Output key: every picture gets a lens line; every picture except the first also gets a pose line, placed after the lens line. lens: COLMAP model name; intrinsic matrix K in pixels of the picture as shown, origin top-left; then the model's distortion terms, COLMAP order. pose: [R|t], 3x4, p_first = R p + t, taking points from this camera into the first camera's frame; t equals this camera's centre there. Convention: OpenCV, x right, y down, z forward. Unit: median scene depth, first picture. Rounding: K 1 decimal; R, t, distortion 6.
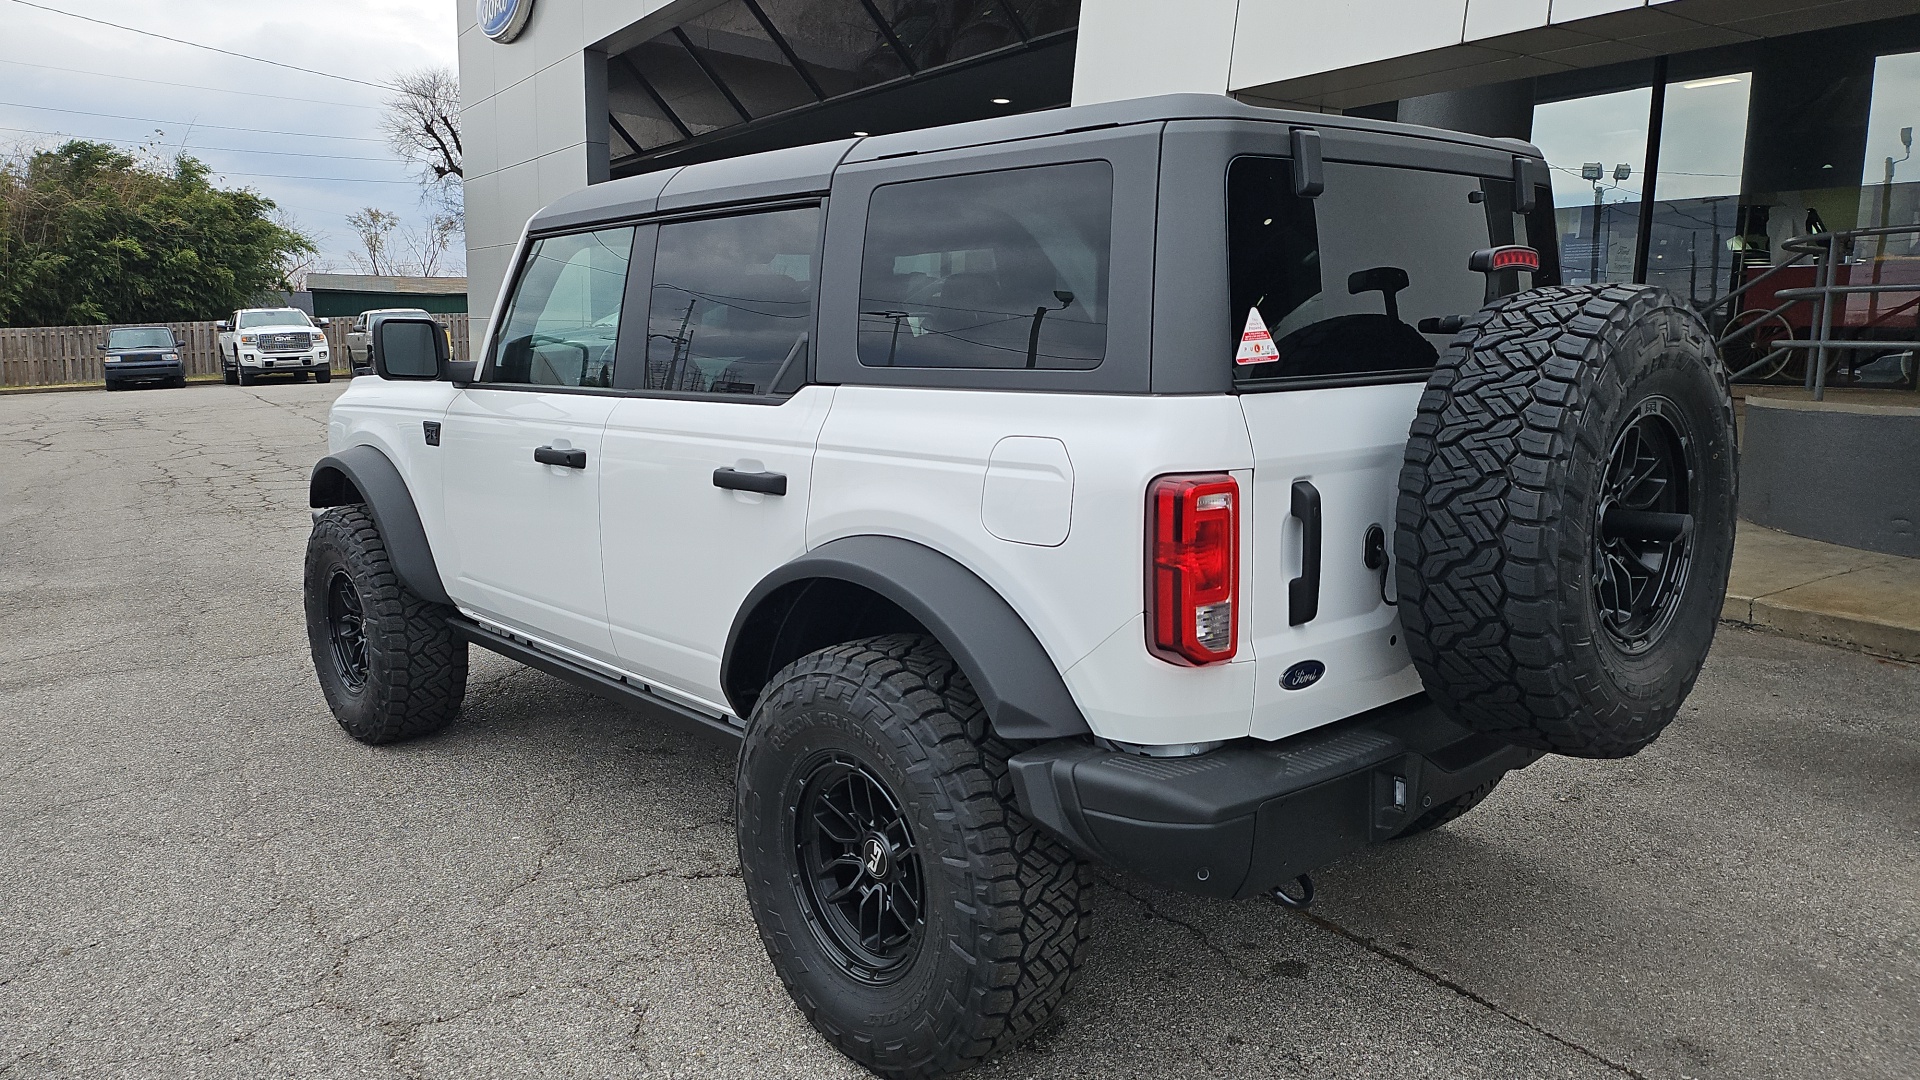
lens RADIAL K [[1362.2, 0, 966.0], [0, 1362.2, 544.5], [0, 0, 1]] dist [0.044063, -0.000075]
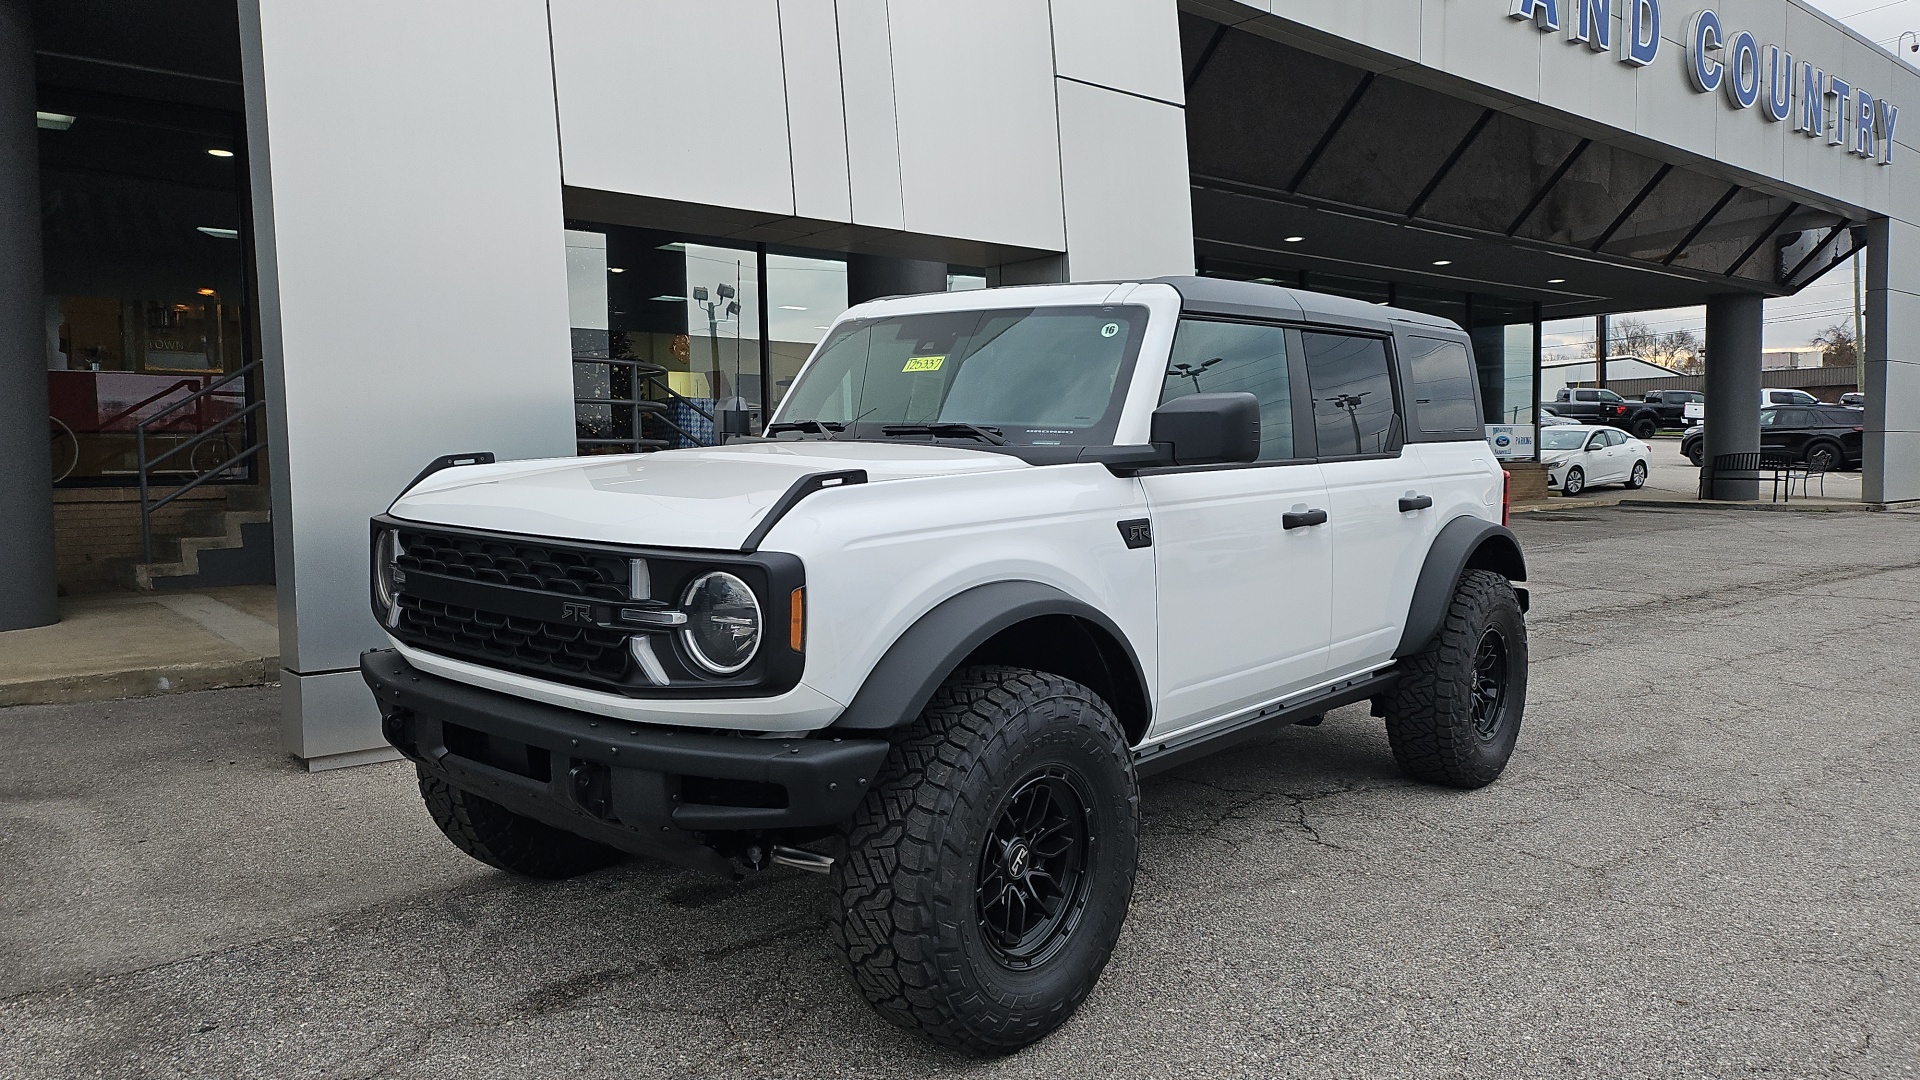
lens RADIAL K [[1362.1, 0, 960.0], [0, 1362.1, 540.0], [0, 0, 1]] dist [0.043741, -0.002010]
pose [[-0.141714, -0.074444, 0.987104, -1.732128], [0.162318, 0.981924, 0.097356, -0.255180], [-0.976509, 0.174022, -0.127069, 1.775340]]
